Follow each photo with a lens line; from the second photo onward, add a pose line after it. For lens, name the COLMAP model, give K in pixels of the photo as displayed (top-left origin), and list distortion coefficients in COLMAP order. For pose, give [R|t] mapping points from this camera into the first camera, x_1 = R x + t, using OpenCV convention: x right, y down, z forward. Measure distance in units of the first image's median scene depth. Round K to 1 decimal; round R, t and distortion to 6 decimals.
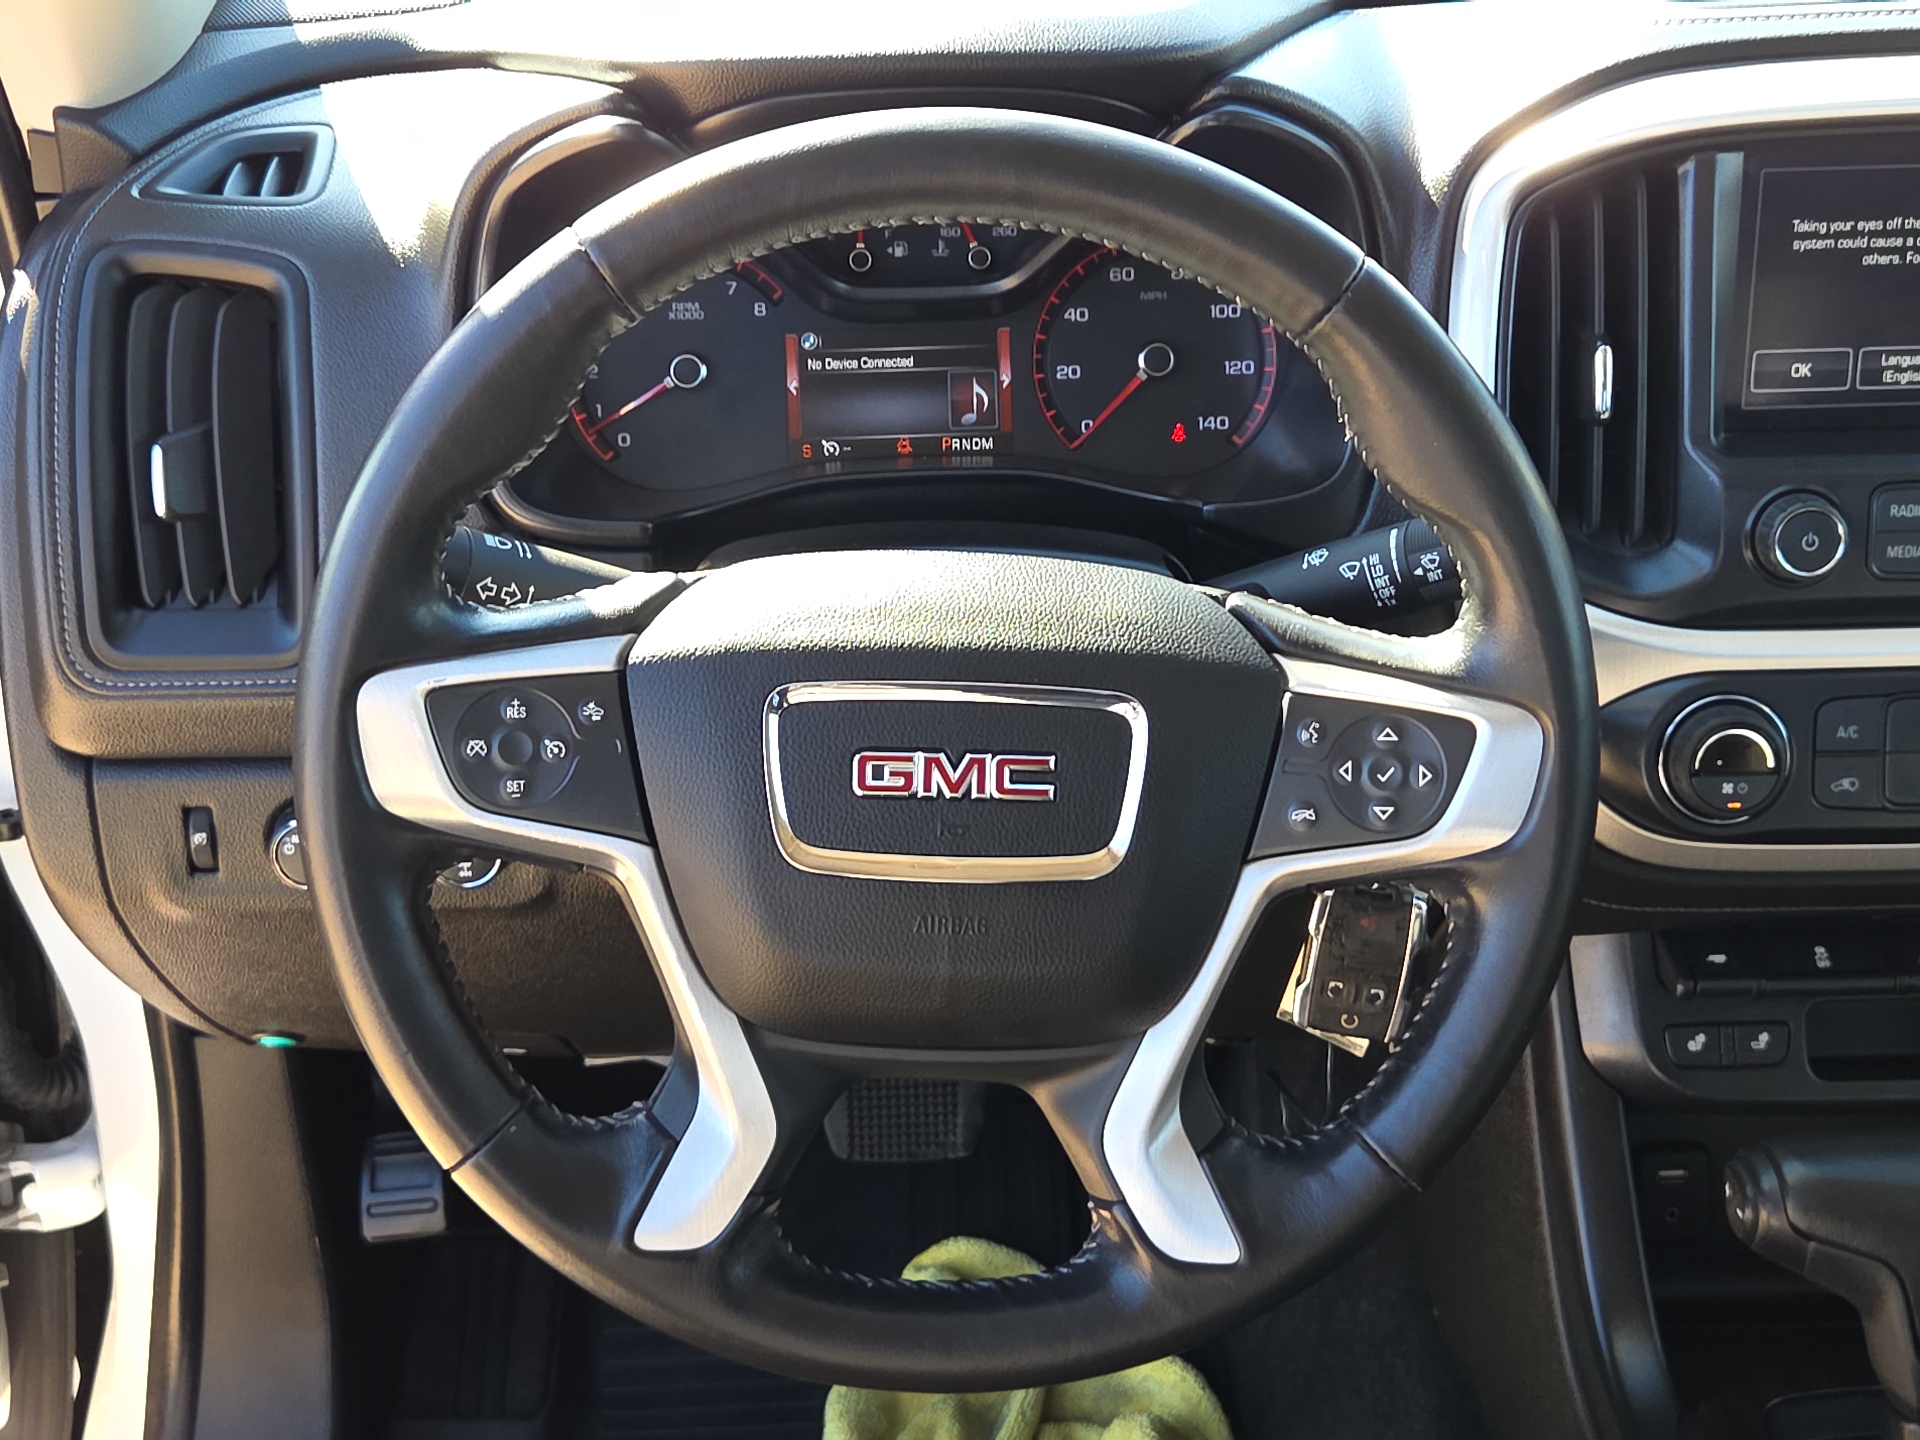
lens RADIAL K [[2756.4, 0, 968.0], [0, 2756.4, 689.5], [0, 0, 1]] dist [0.113574, -0.117568]
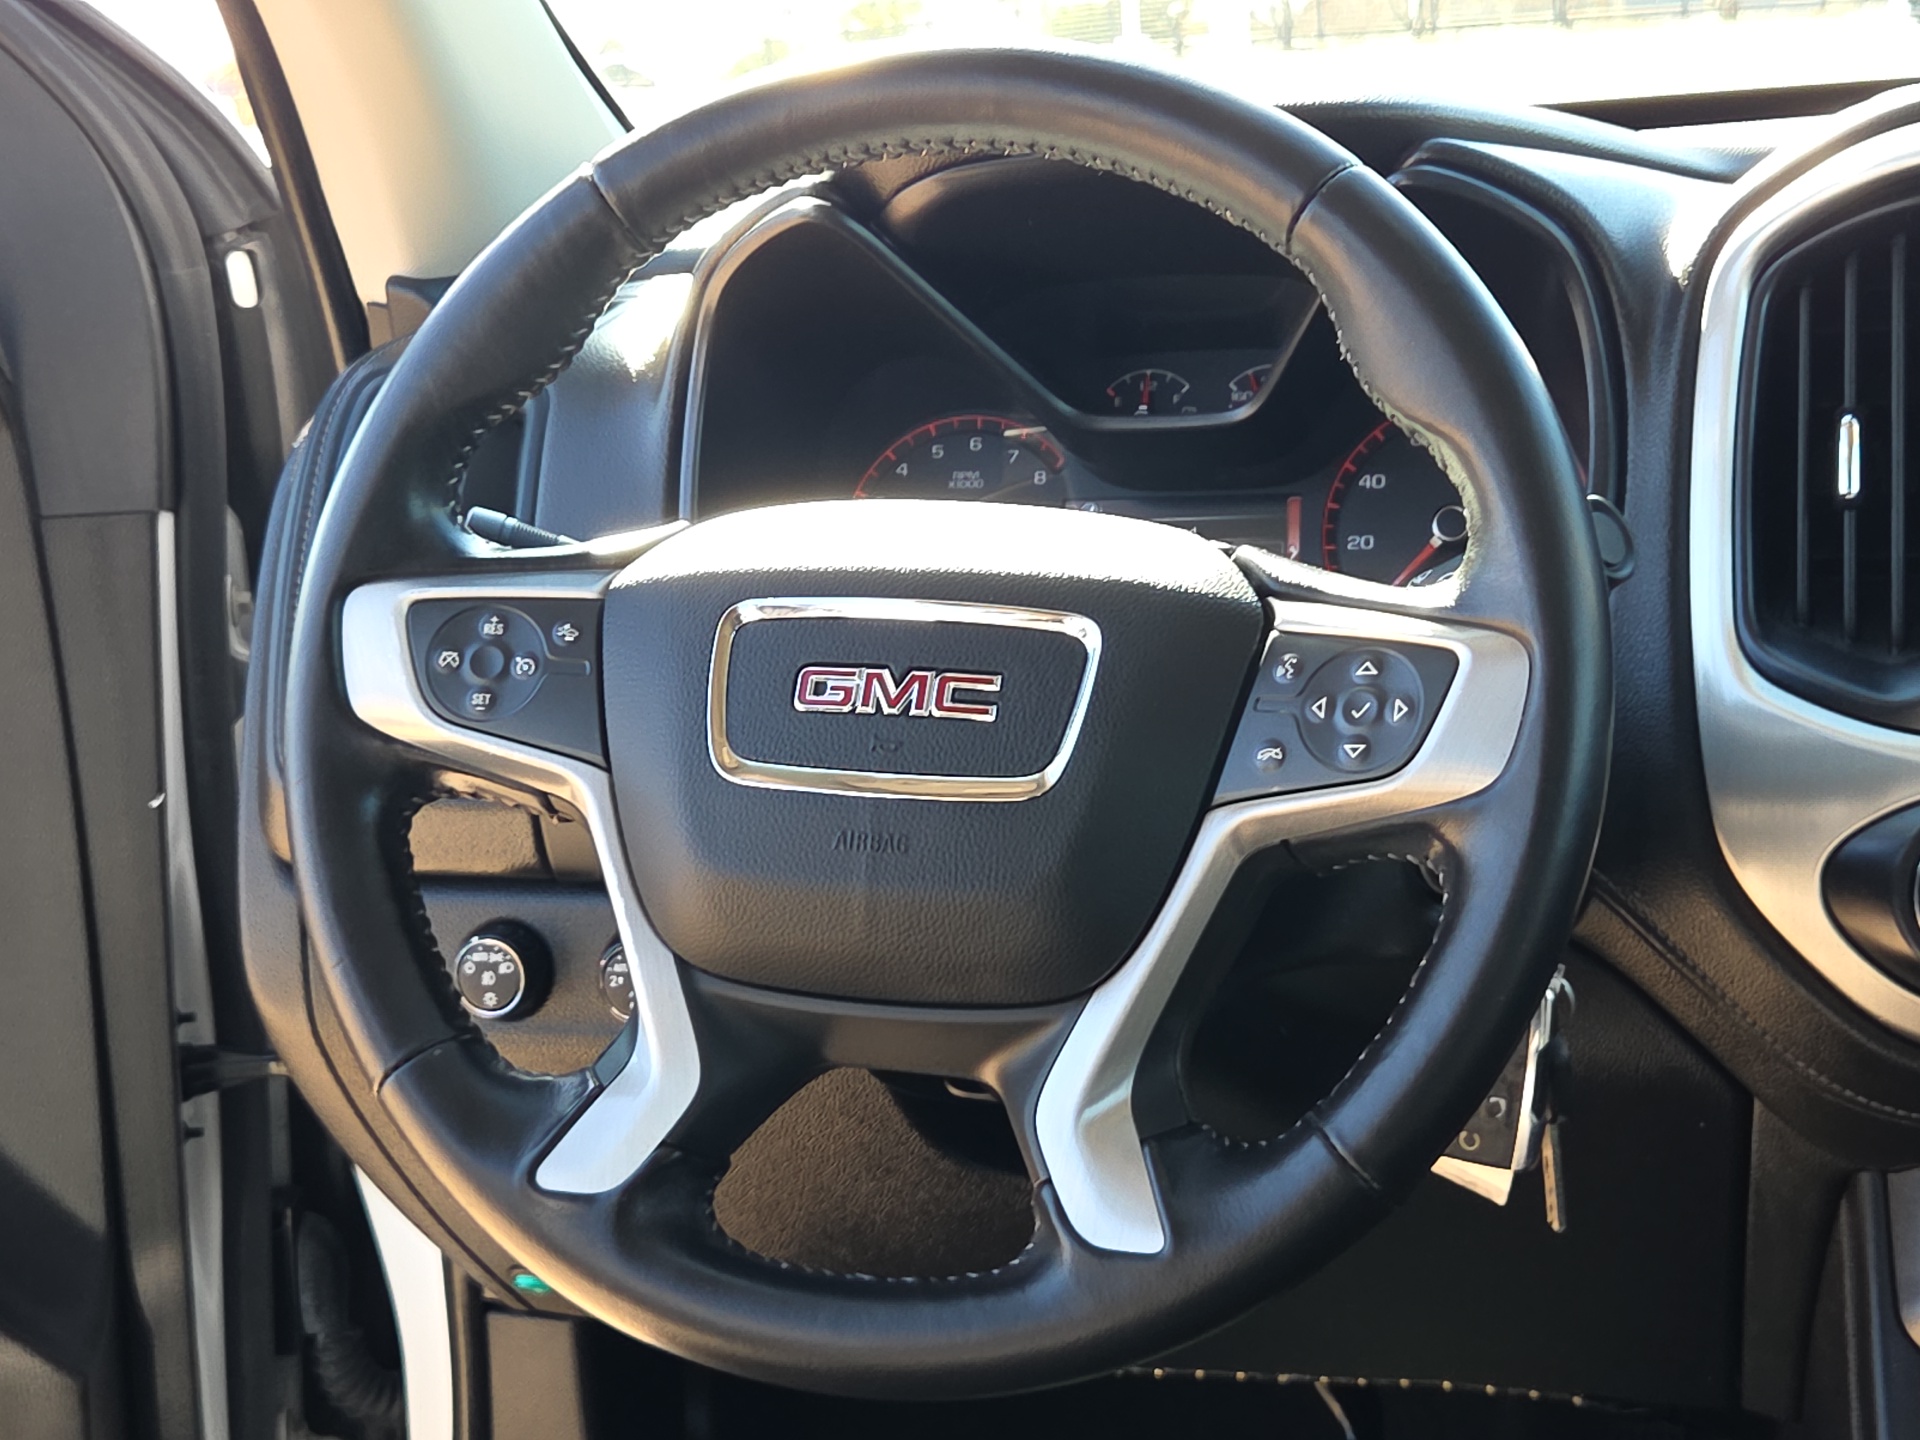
lens RADIAL K [[3280.5, 0, 963.0], [0, 3280.5, 649.8], [0, 0, 1]] dist [0.181409, -0.712862]
pose [[0.941408, 0.006795, -0.337201, 0.387921], [-0.103084, 0.957750, -0.268493, 0.310535], [0.321130, 0.287522, 0.902334, -0.010405]]
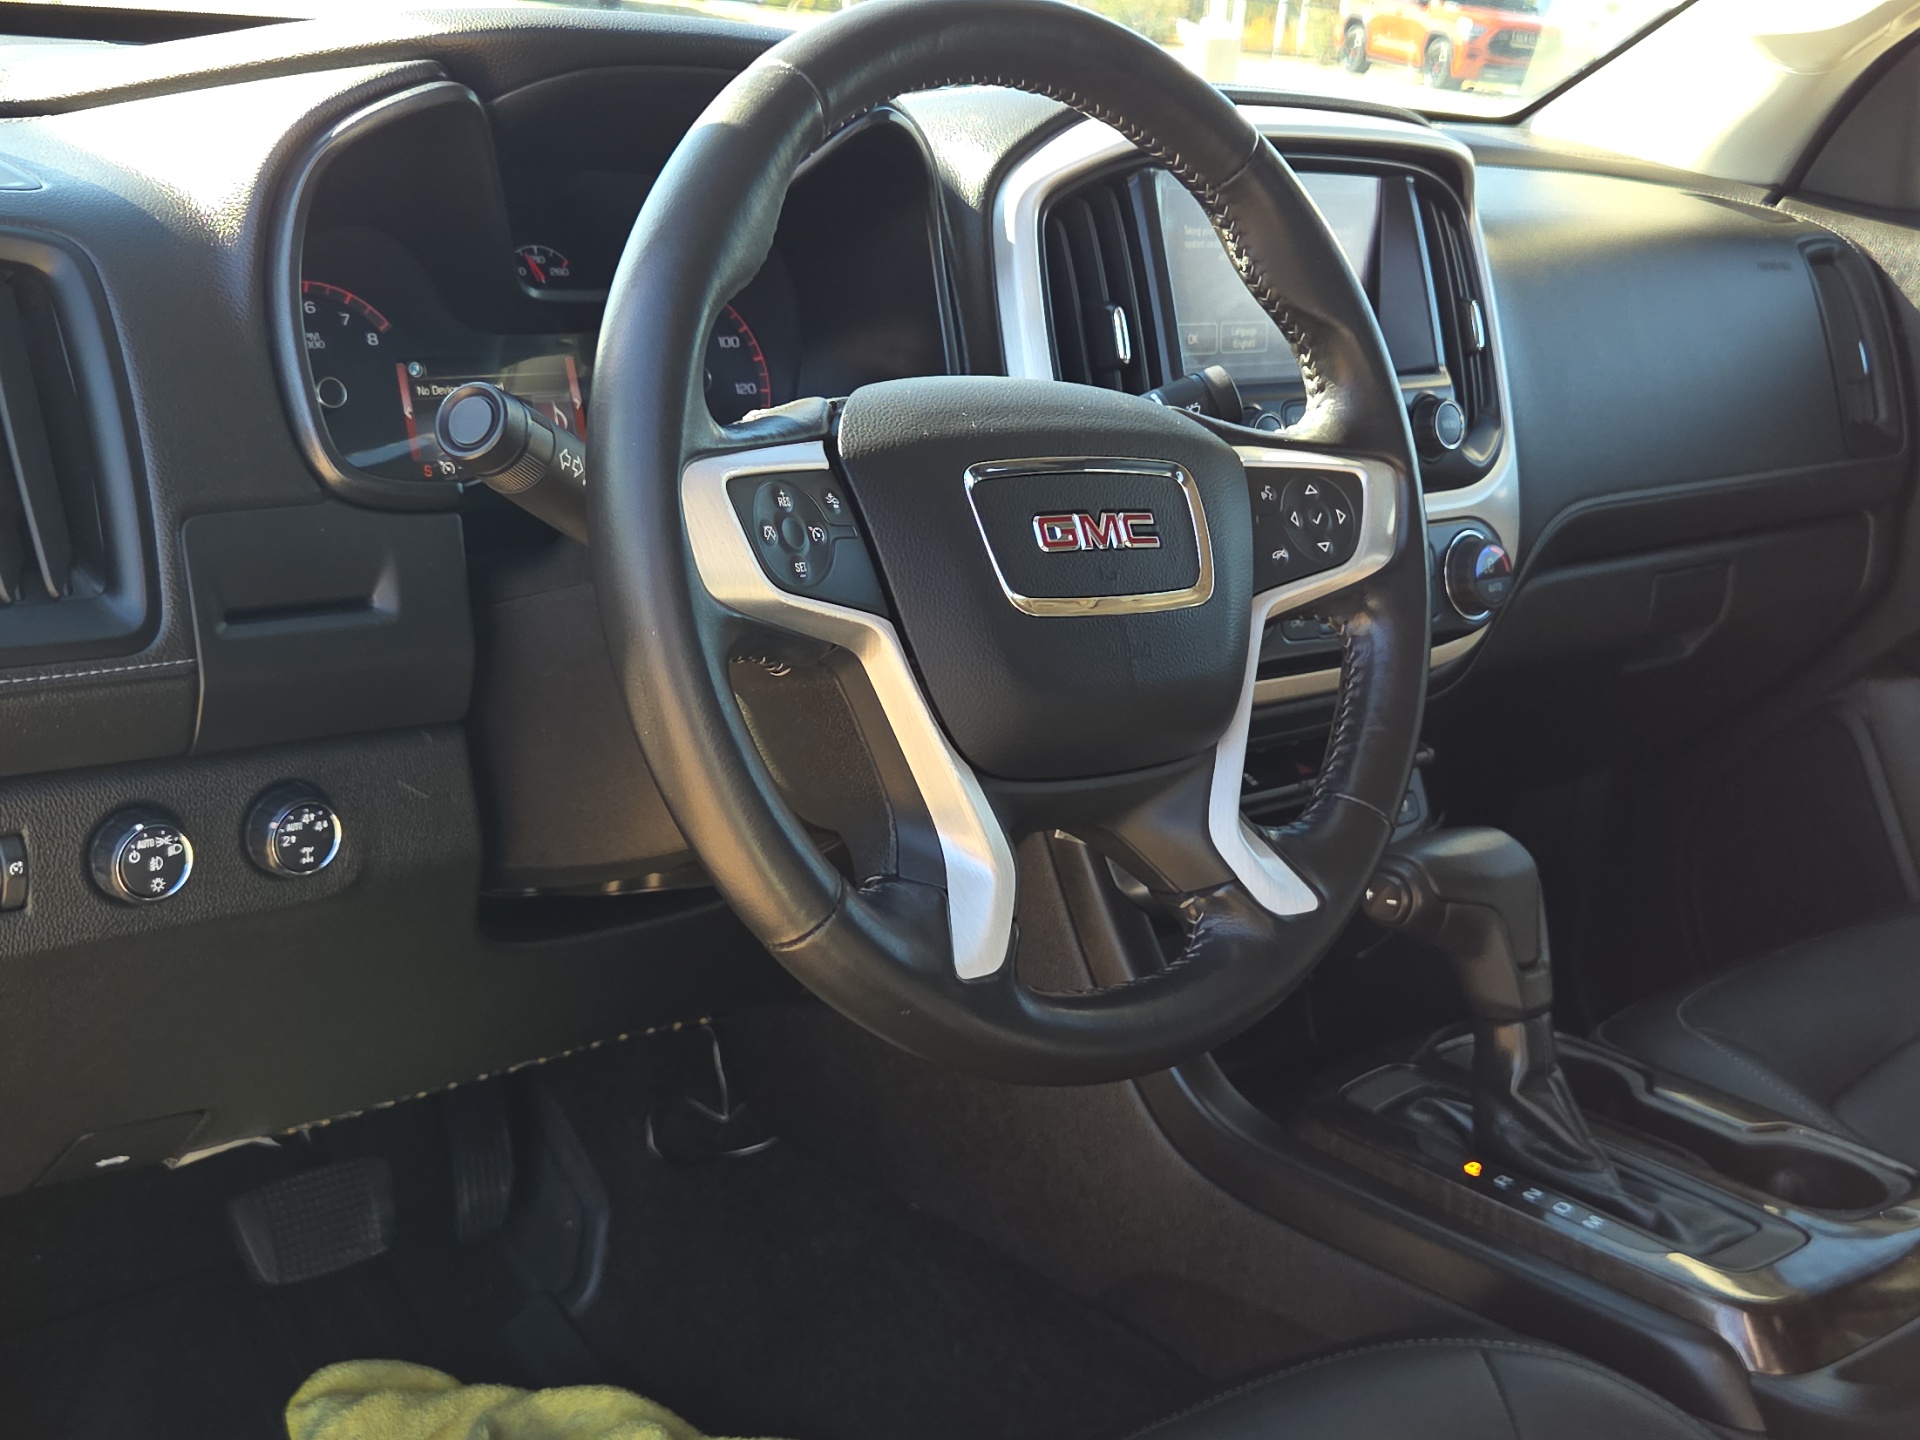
lens RADIAL K [[2402.4, 0, 962.2], [0, 2402.4, 682.9], [0, 0, 1]] dist [0.116797, -0.016045]
pose [[0.763222, -0.101750, 0.638074, -0.705025], [0.214036, 0.971582, -0.101082, 0.183536], [-0.609656, 0.213719, 0.763311, 0.253072]]
